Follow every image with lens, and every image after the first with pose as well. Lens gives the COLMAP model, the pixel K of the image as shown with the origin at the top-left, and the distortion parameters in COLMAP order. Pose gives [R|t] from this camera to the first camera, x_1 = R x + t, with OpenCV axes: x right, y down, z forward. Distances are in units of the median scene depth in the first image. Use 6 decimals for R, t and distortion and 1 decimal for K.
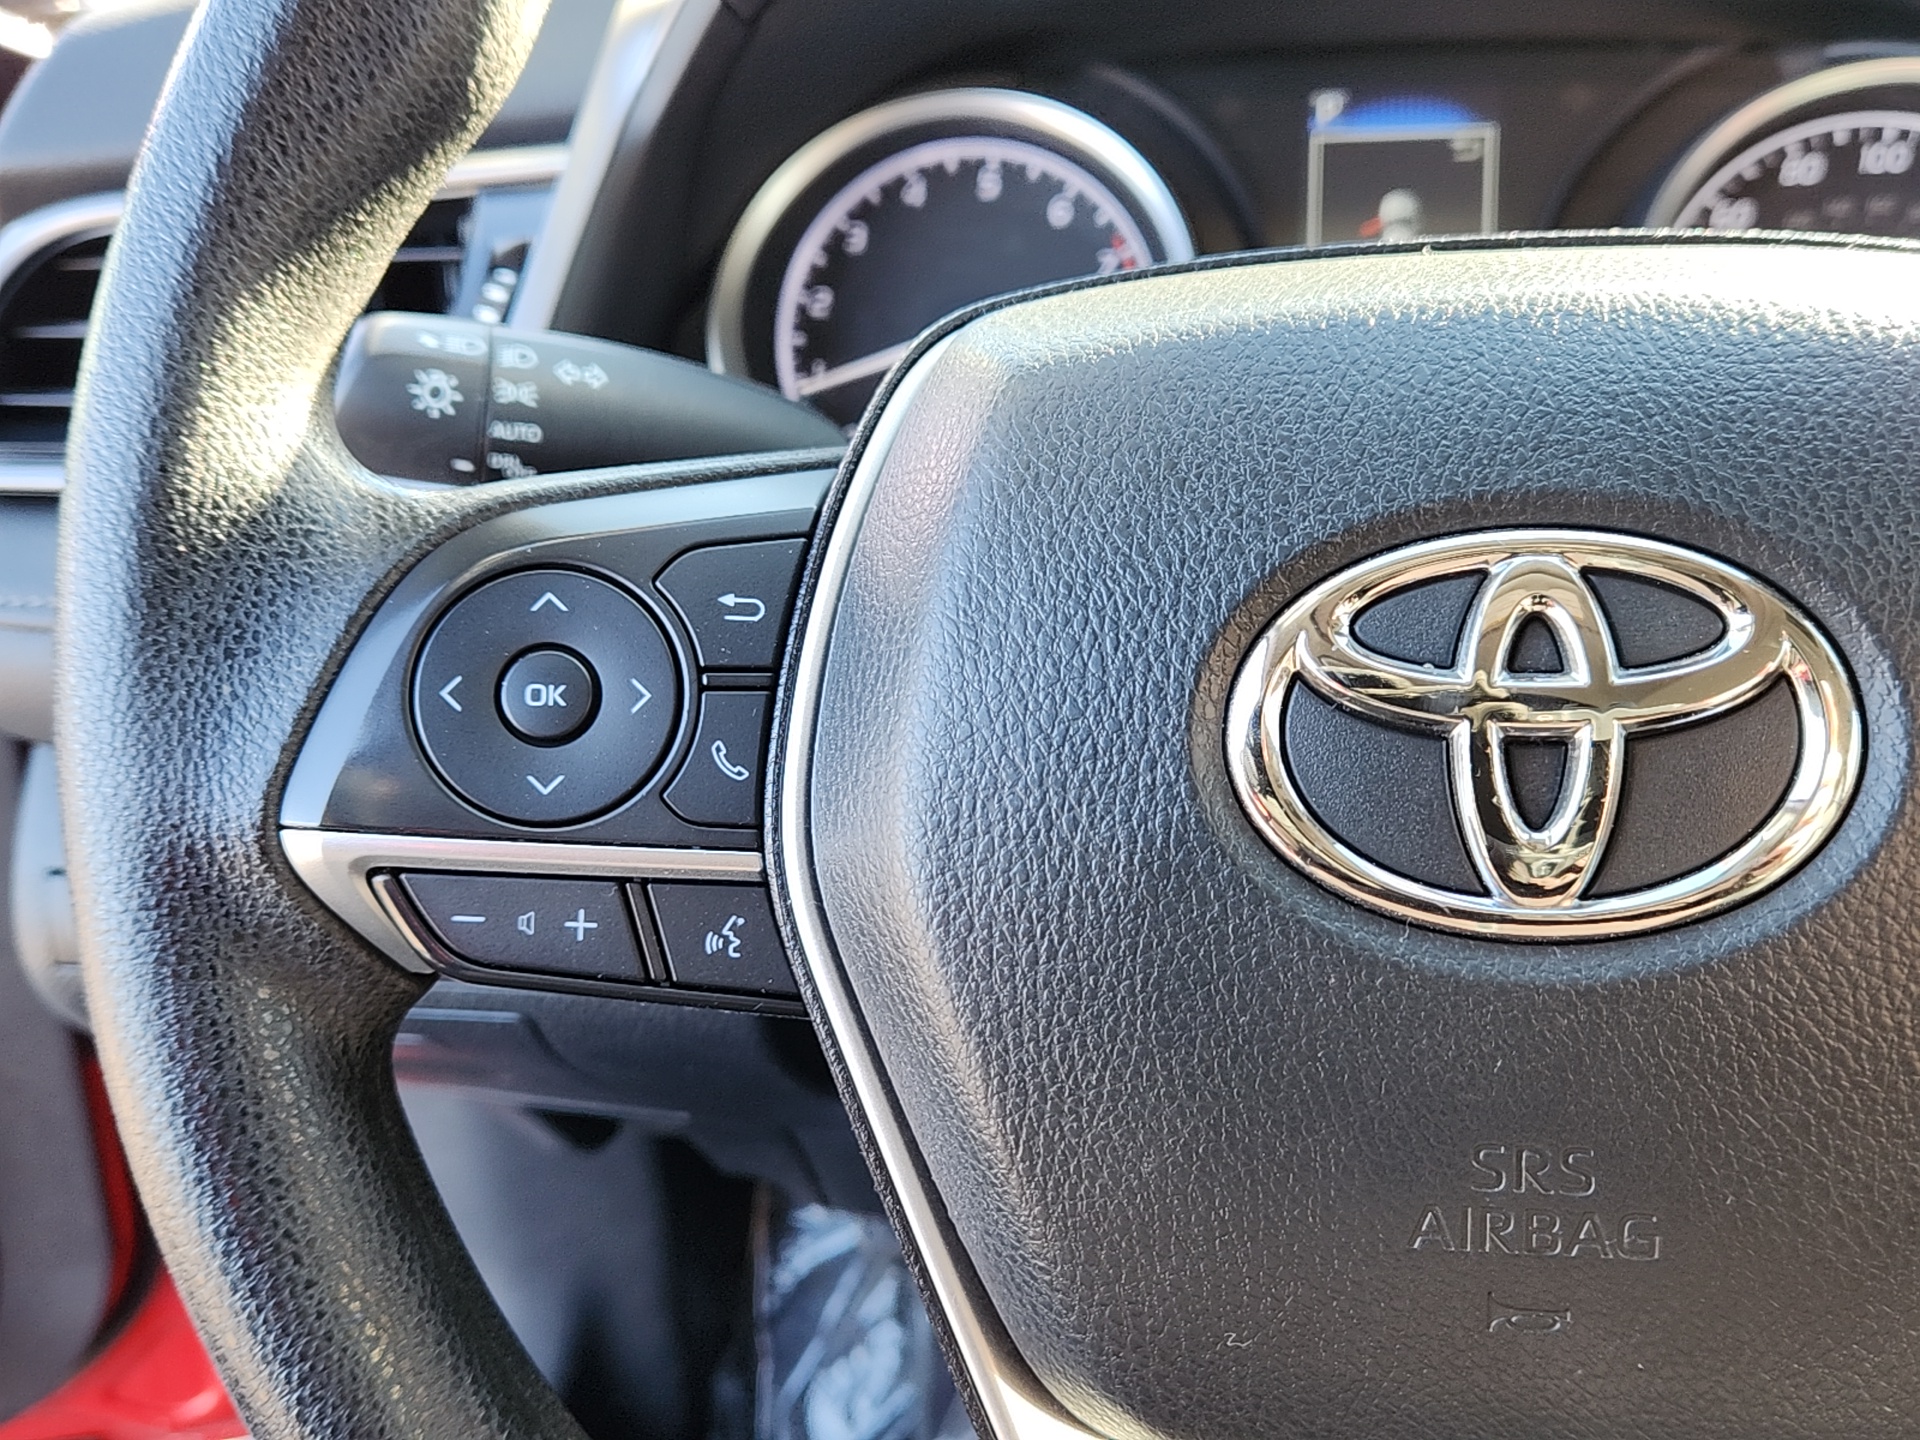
lens RADIAL K [[1616.6, 0, 963.6], [0, 1616.6, 716.1], [0, 0, 1]] dist [0.068057, -0.050690]
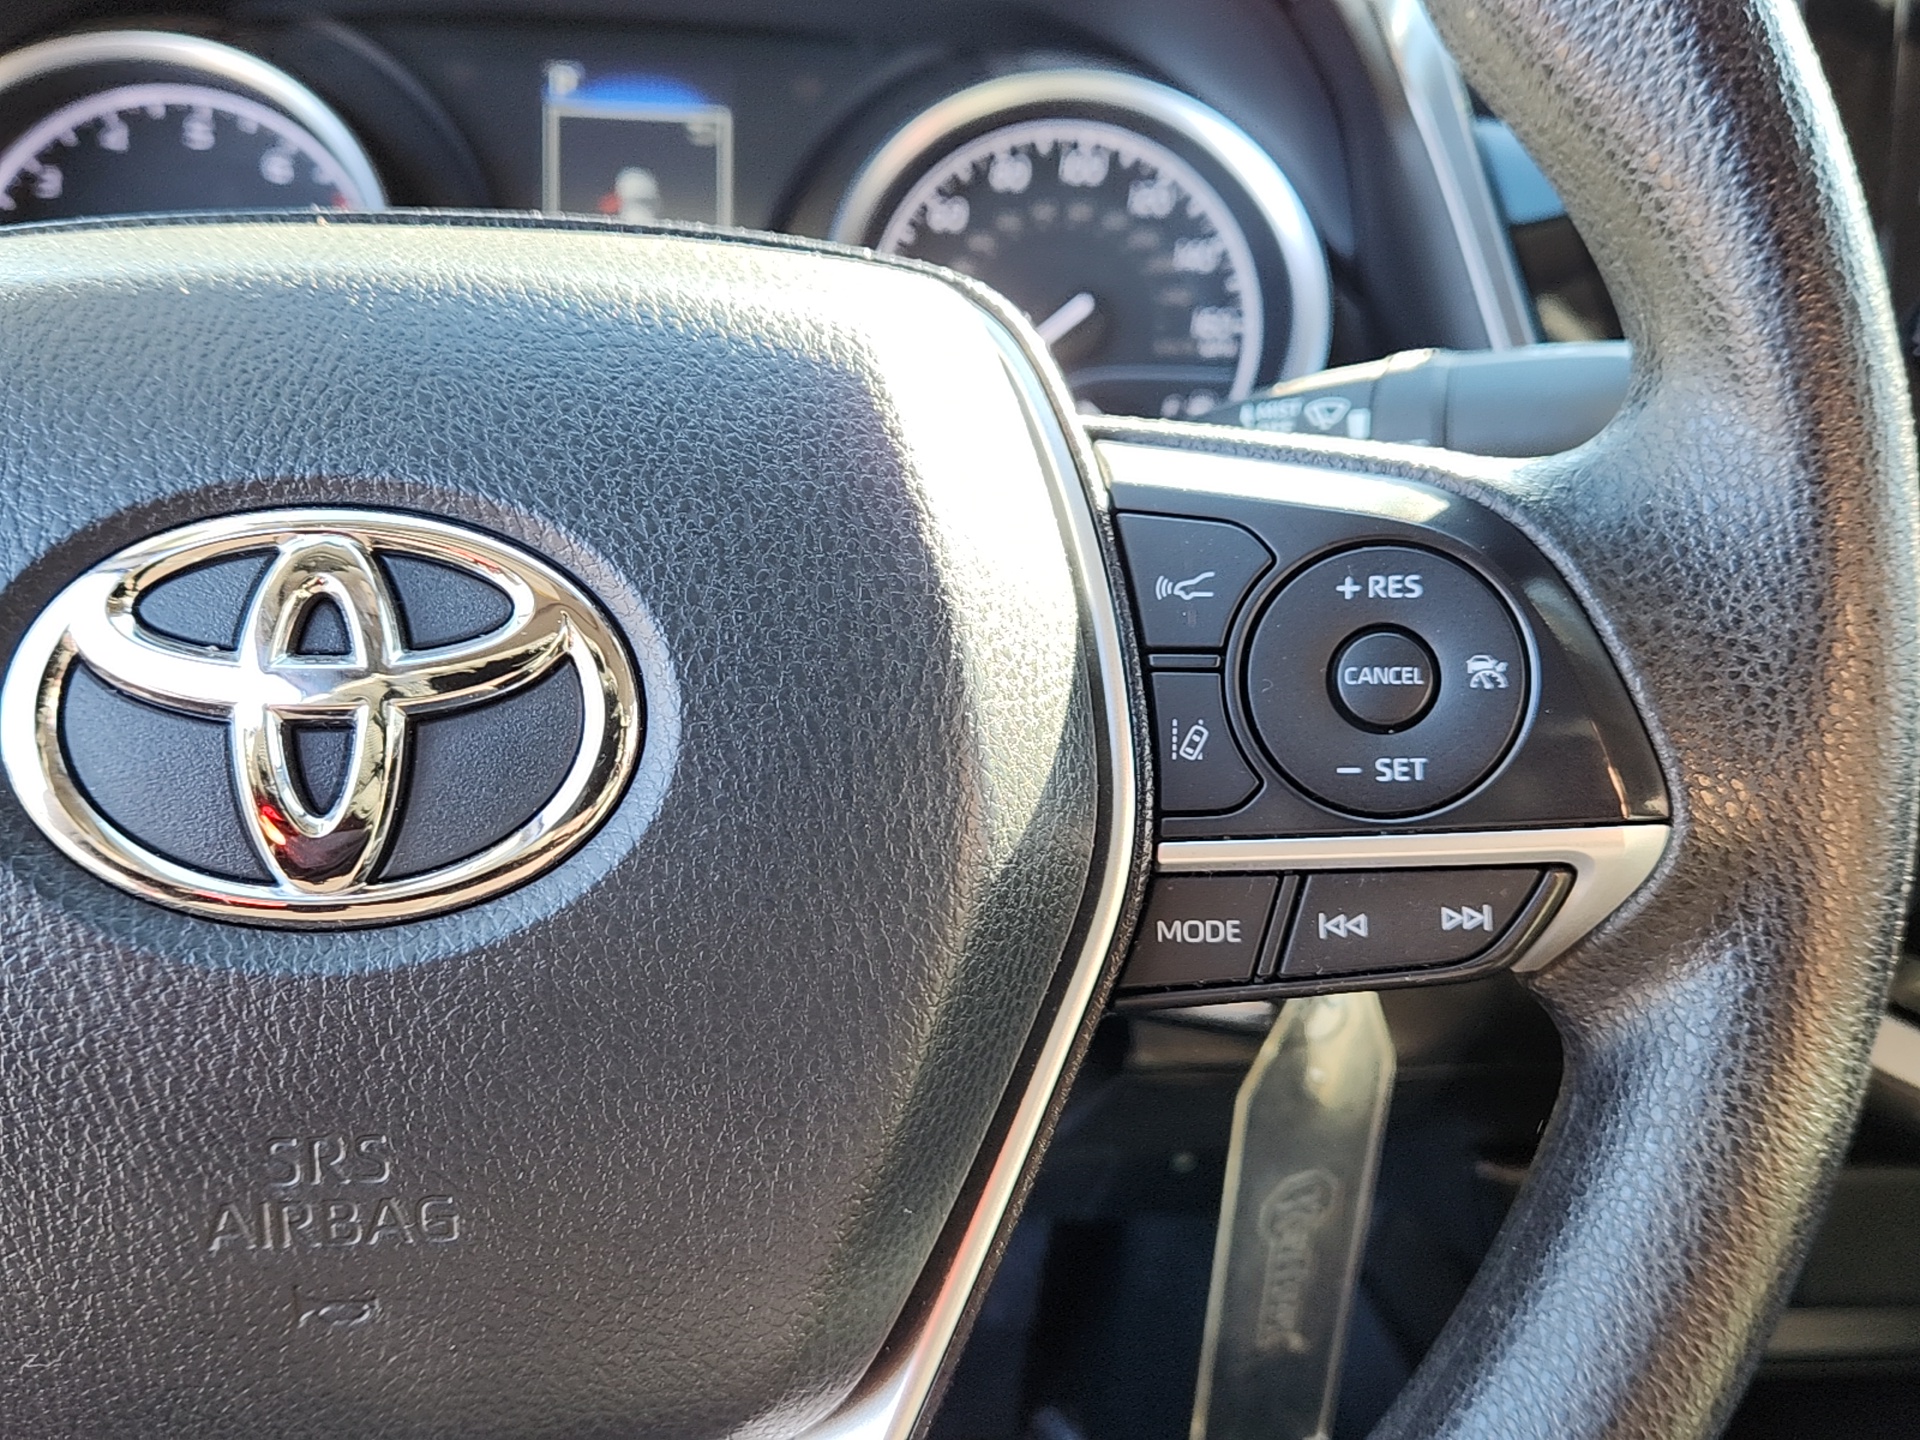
lens RADIAL K [[1616.6, 0, 964.5], [0, 1616.6, 699.7], [0, 0, 1]] dist [0.068057, -0.050690]
pose [[0.982294, -0.007015, 0.187212, 0.536363], [0.006120, 0.999967, 0.005356, -0.002396], [-0.187244, -0.004116, 0.982305, -0.038169]]
